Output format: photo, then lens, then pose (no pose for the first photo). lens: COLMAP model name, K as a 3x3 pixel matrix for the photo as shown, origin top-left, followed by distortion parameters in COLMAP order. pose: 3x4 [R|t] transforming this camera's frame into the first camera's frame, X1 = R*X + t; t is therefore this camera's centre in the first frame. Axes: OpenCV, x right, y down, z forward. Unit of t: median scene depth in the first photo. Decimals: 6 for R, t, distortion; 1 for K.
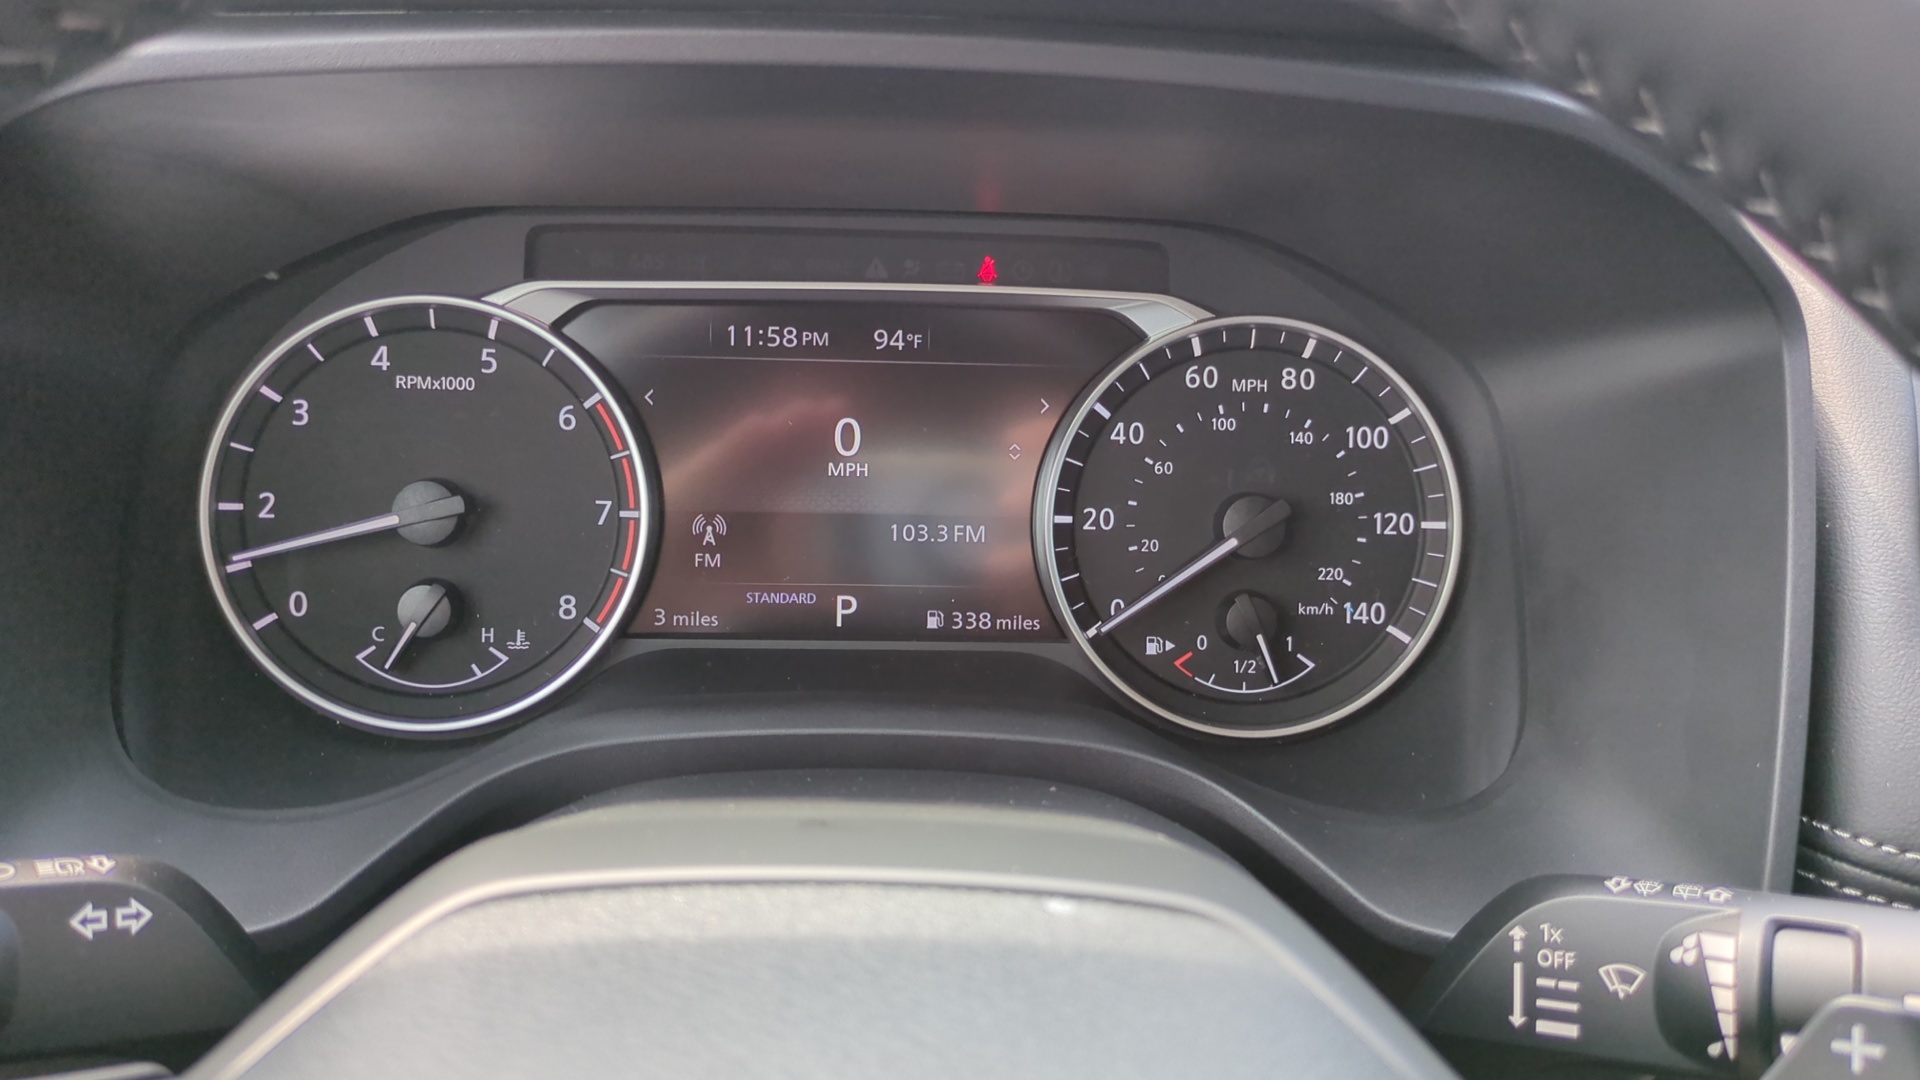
lens RADIAL K [[1690.4, 0, 964.2], [0, 1690.4, 538.2], [0, 0, 1]] dist [0.042099, -0.050379]
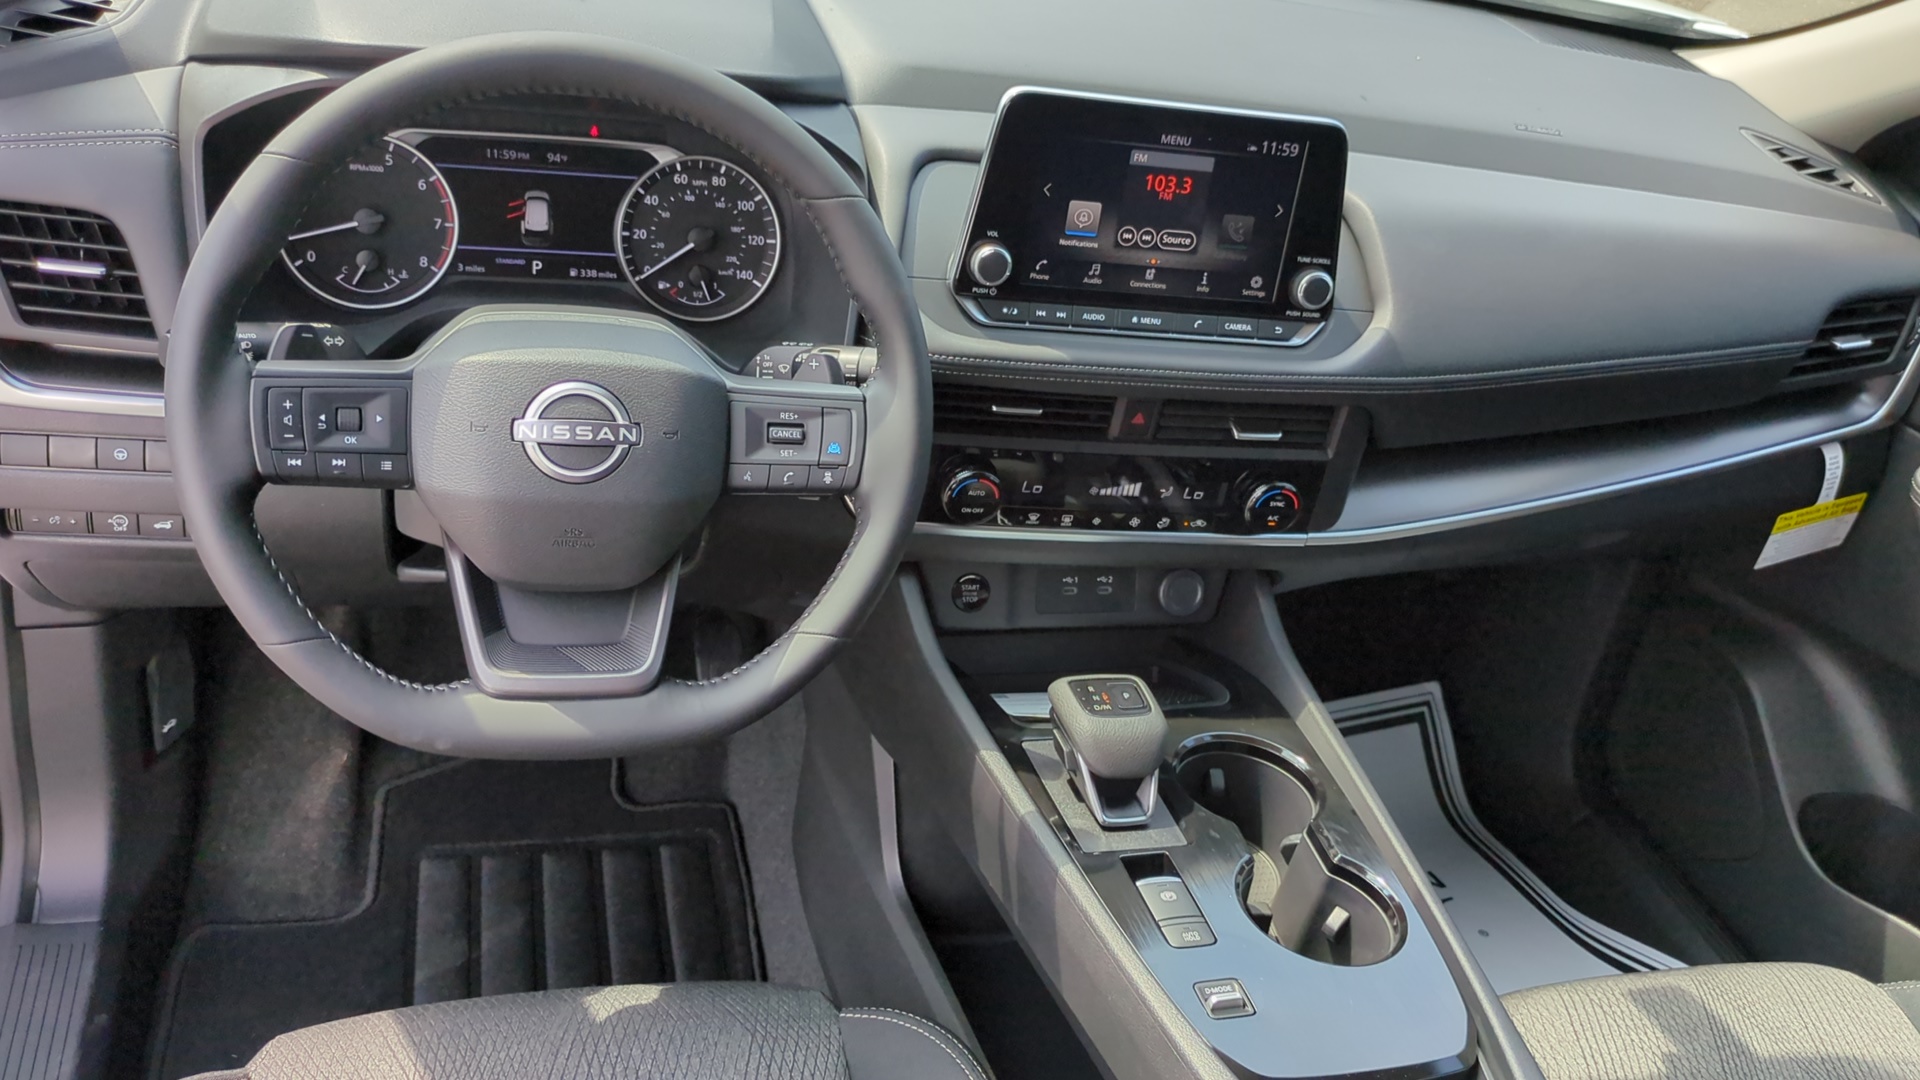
lens RADIAL K [[1690.4, 0, 958.8], [0, 1690.4, 534.2], [0, 0, 1]] dist [0.042099, -0.050379]
pose [[0.970184, -0.008239, 0.242228, -0.076555], [-0.028411, 0.988666, 0.147420, 0.045833], [-0.240697, -0.149907, 0.958954, -1.639492]]
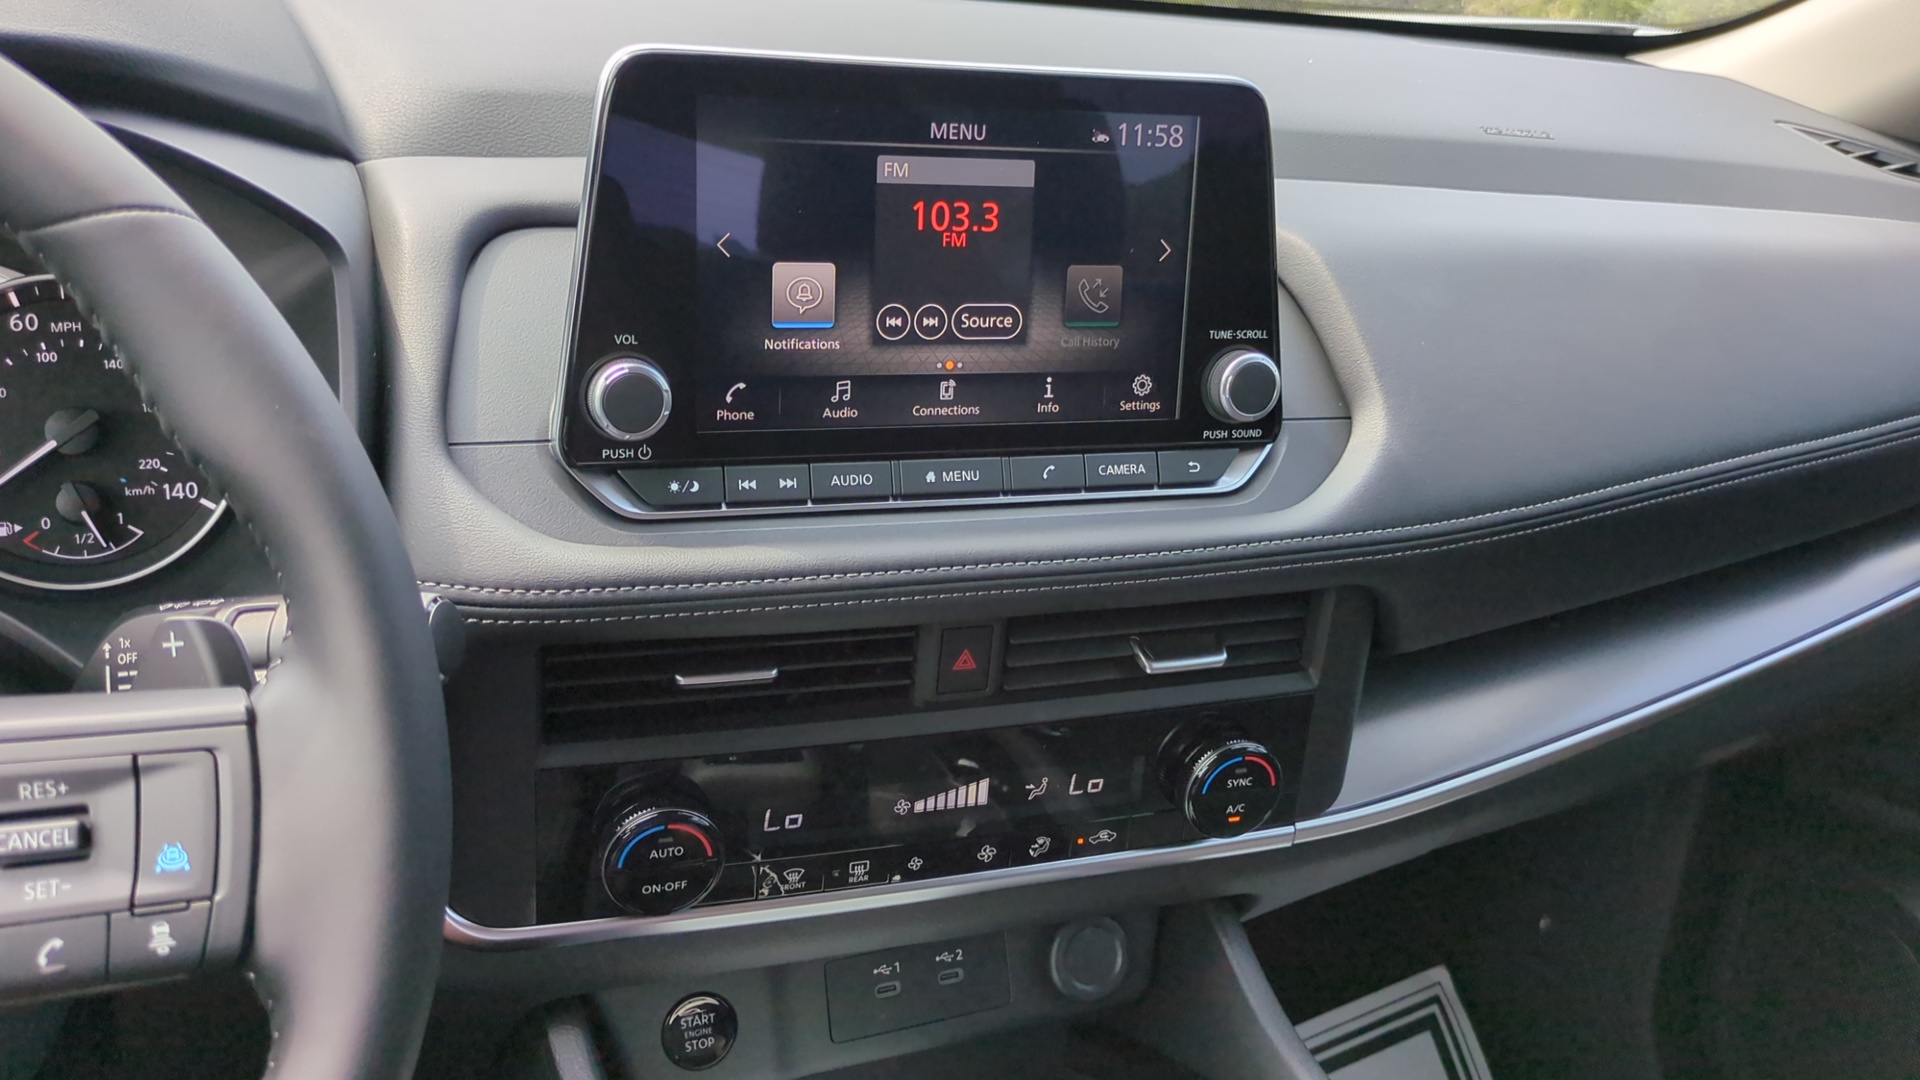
lens RADIAL K [[1690.4, 0, 956.0], [0, 1690.4, 519.1], [0, 0, 1]] dist [0.042099, -0.050379]
pose [[0.937775, -0.092852, 0.334598, 0.364980], [0.098663, 0.995121, -0.000371, 0.129823], [-0.332931, 0.033361, 0.942361, -0.487280]]
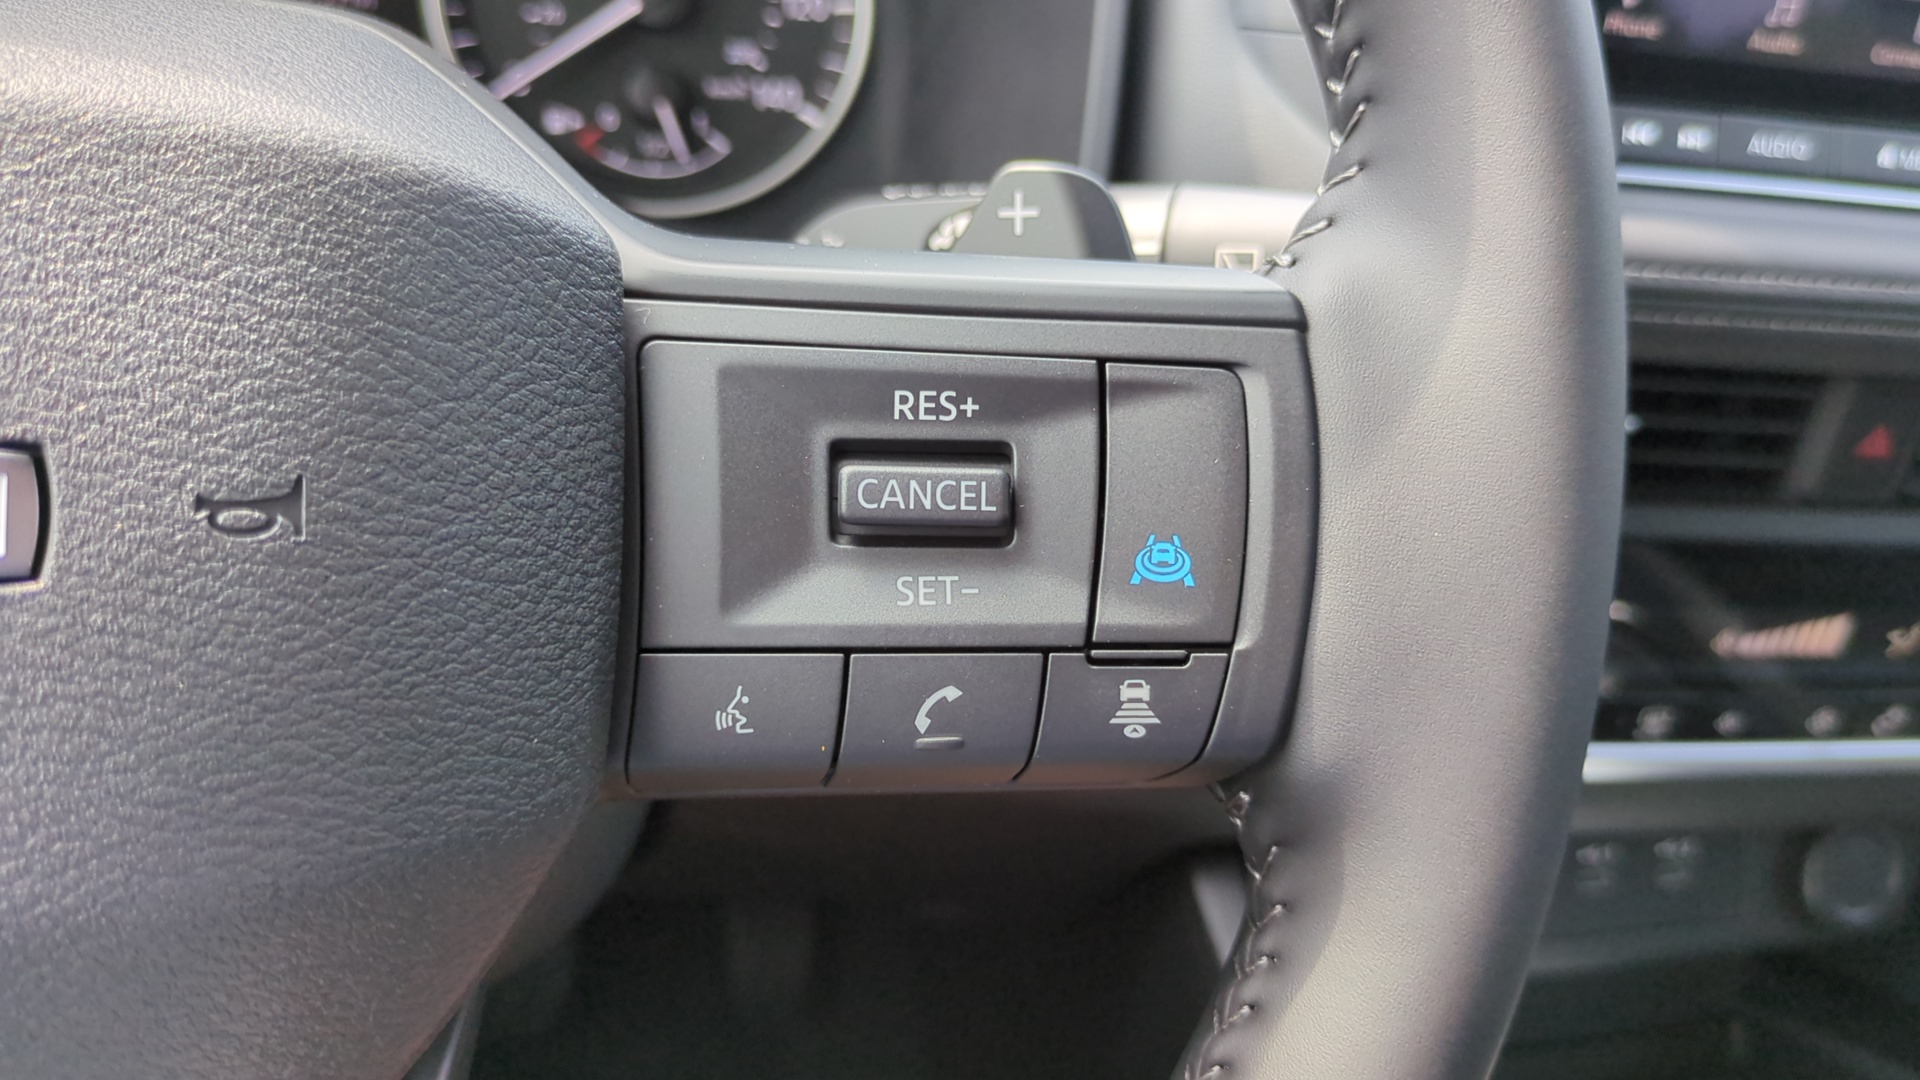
lens RADIAL K [[1690.4, 0, 967.9], [0, 1690.4, 493.5], [0, 0, 1]] dist [0.042099, -0.050379]
pose [[0.979769, -0.013634, 0.199666, 0.146818], [-0.002010, 0.996956, 0.077940, 0.201441], [-0.200121, -0.076765, 0.976759, -0.008287]]
